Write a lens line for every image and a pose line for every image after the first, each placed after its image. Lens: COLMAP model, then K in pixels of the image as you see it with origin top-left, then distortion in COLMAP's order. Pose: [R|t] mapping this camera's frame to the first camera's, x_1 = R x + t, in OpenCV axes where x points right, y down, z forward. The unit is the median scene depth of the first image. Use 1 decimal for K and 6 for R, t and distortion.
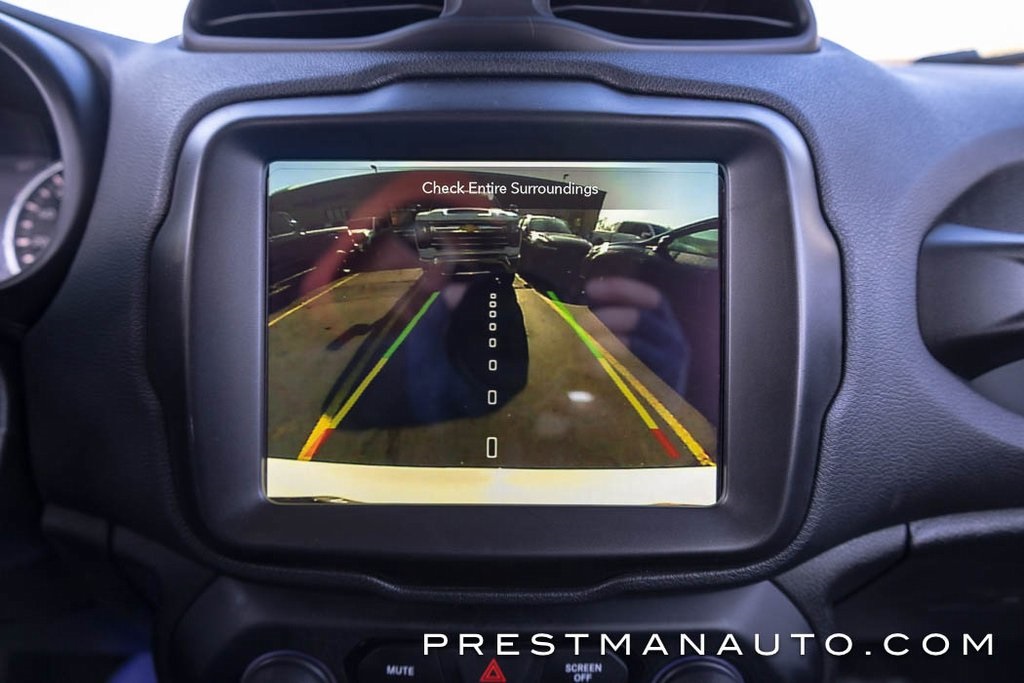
lens RADIAL K [[721.1, 0, 512.0], [0, 721.1, 341.5], [0, 0, 1]] dist [-0.043475, 0.000378]
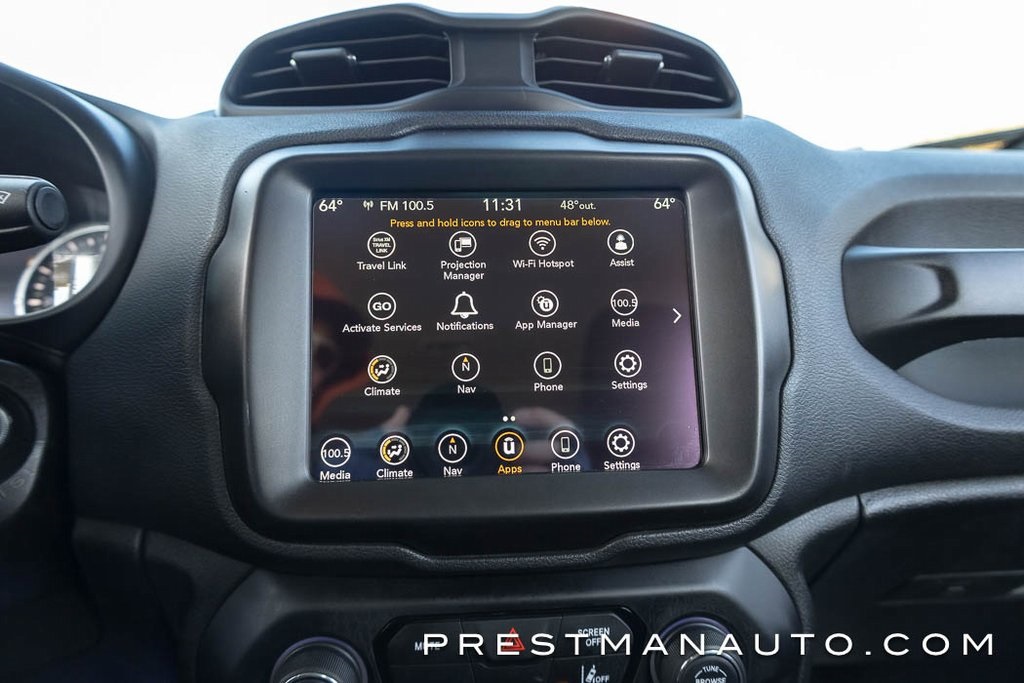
lens RADIAL K [[676.6, 0, 512.0], [0, 676.6, 341.5], [0, 0, 1]] dist [0.011403, 0.001592]
pose [[0.995977, -0.027129, 0.085409, -0.106016], [0.039985, 0.987476, -0.152617, 0.169461], [-0.080199, 0.155418, 0.984588, -0.099544]]
